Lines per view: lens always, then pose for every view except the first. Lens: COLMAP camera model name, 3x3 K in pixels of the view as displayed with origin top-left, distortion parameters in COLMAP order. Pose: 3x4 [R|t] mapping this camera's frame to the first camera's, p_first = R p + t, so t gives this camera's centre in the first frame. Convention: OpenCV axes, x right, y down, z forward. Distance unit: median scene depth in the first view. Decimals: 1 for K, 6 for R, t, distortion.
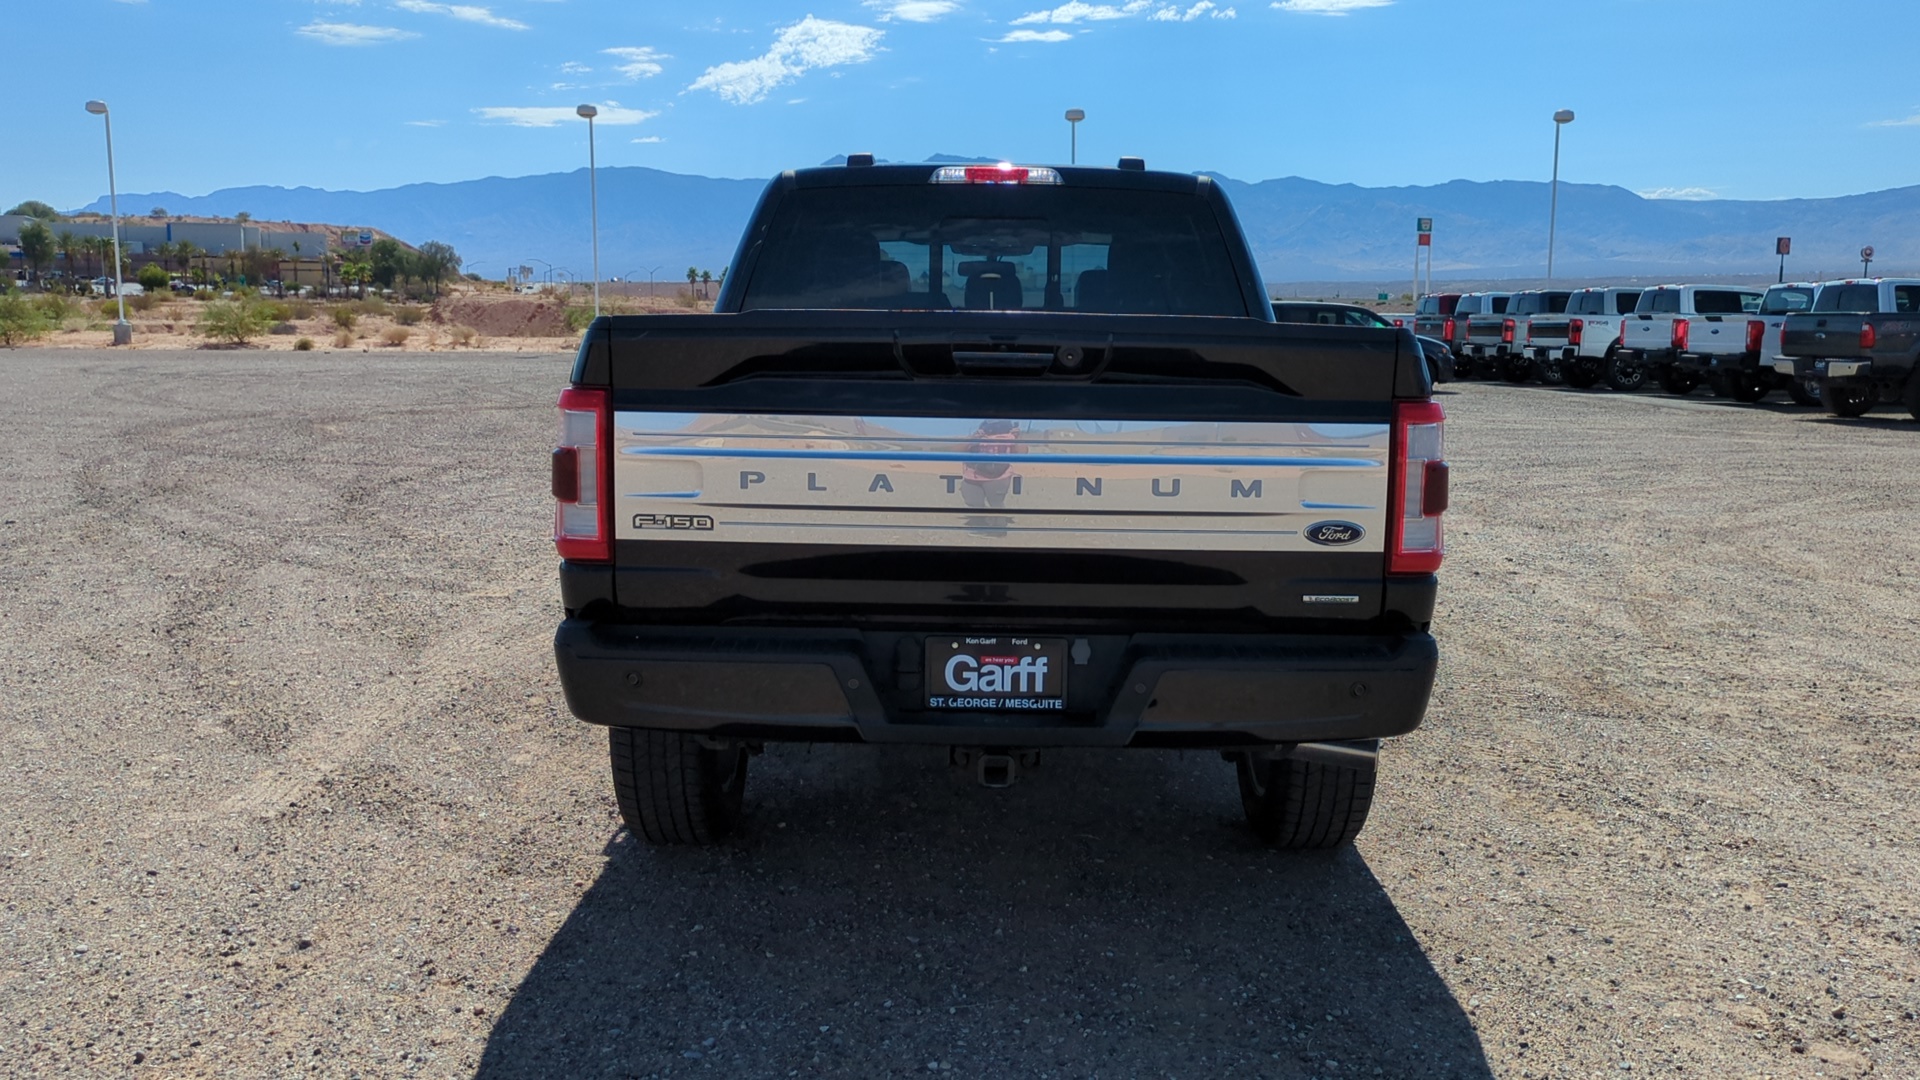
lens RADIAL K [[1643.6, 0, 974.6], [0, 1643.6, 535.1], [0, 0, 1]] dist [0.055483, -0.078872]
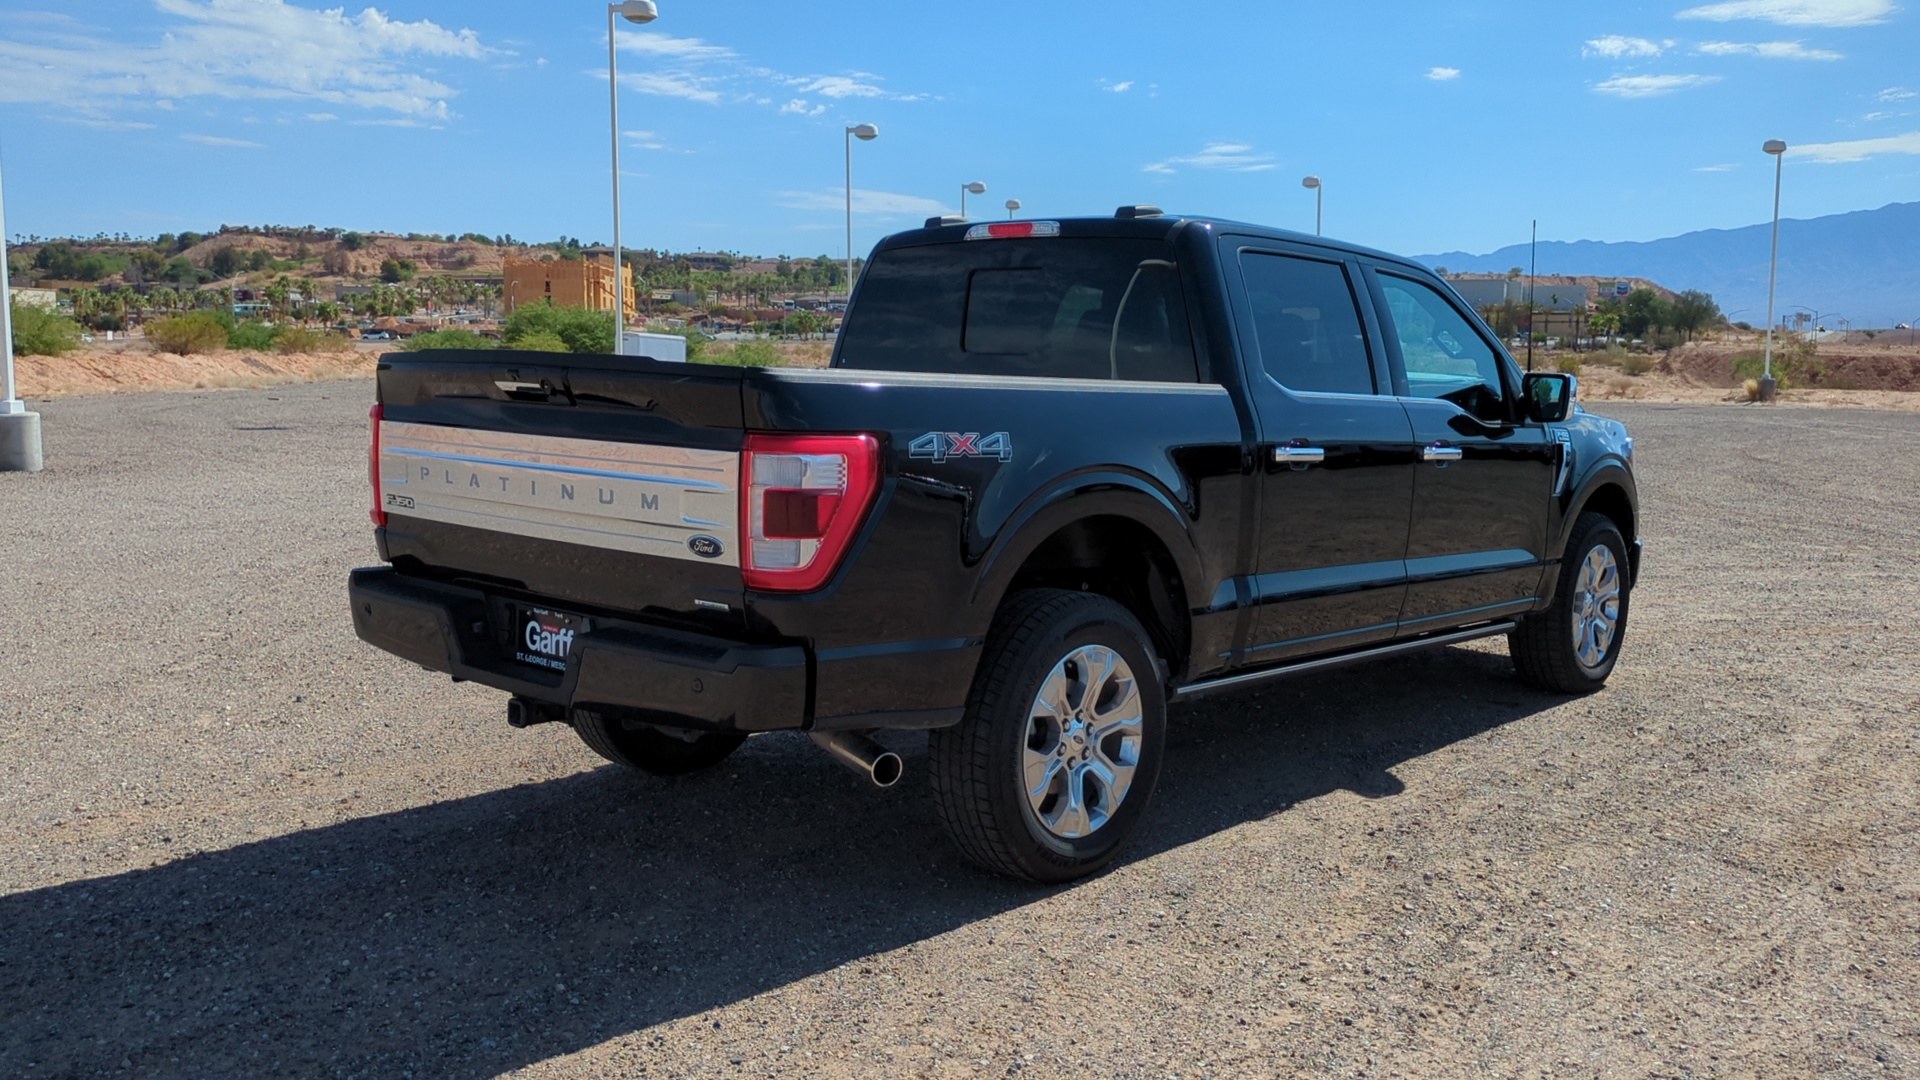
lens RADIAL K [[1643.6, 0, 980.2], [0, 1643.6, 544.4], [0, 0, 1]] dist [0.055483, -0.078872]
pose [[0.749415, 0.077300, -0.657572, 0.921667], [-0.093482, 0.995566, 0.010494, -0.026721], [0.655468, 0.053607, 0.753318, 0.227516]]
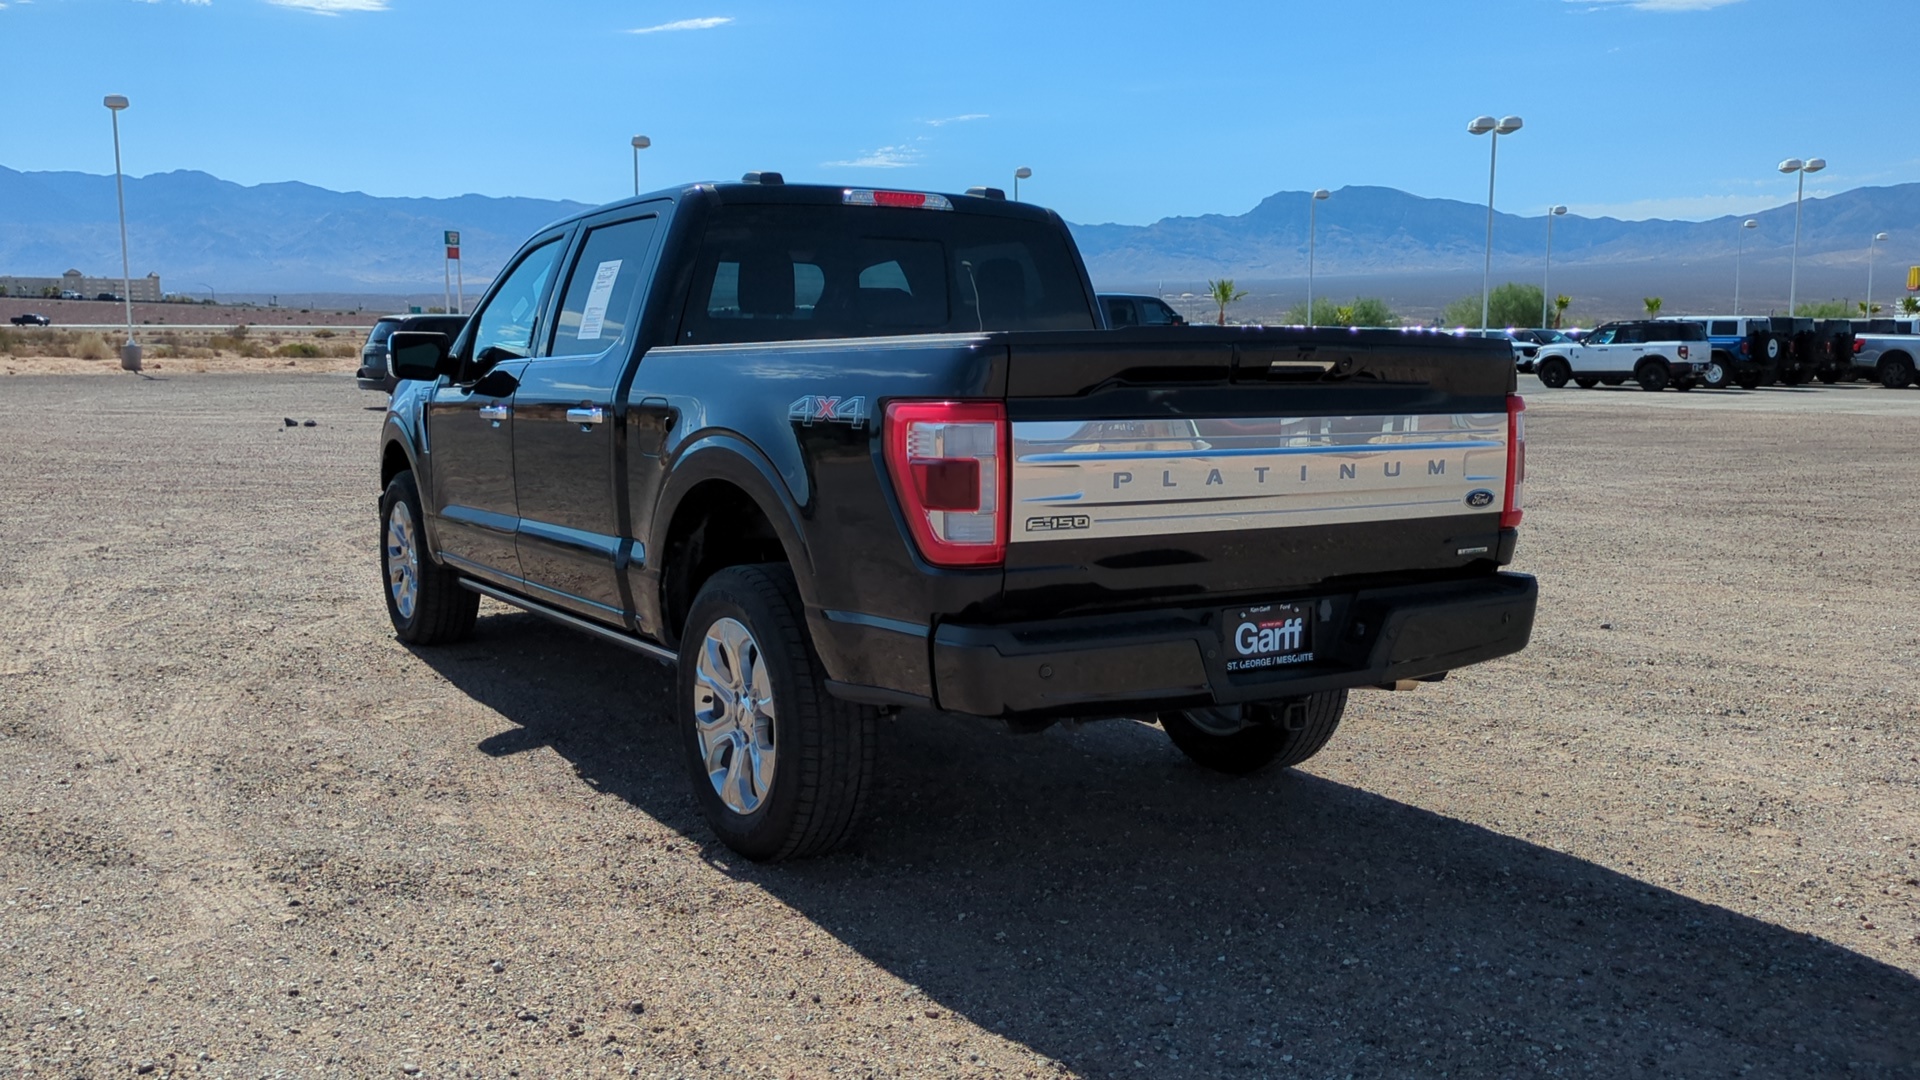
lens RADIAL K [[1643.6, 0, 974.4], [0, 1643.6, 542.0], [0, 0, 1]] dist [0.055483, -0.078872]
pose [[0.843199, -0.069571, 0.533081, -0.669848], [0.072009, 0.997272, 0.016252, -0.014180], [-0.532757, 0.024683, 0.845908, 0.101764]]
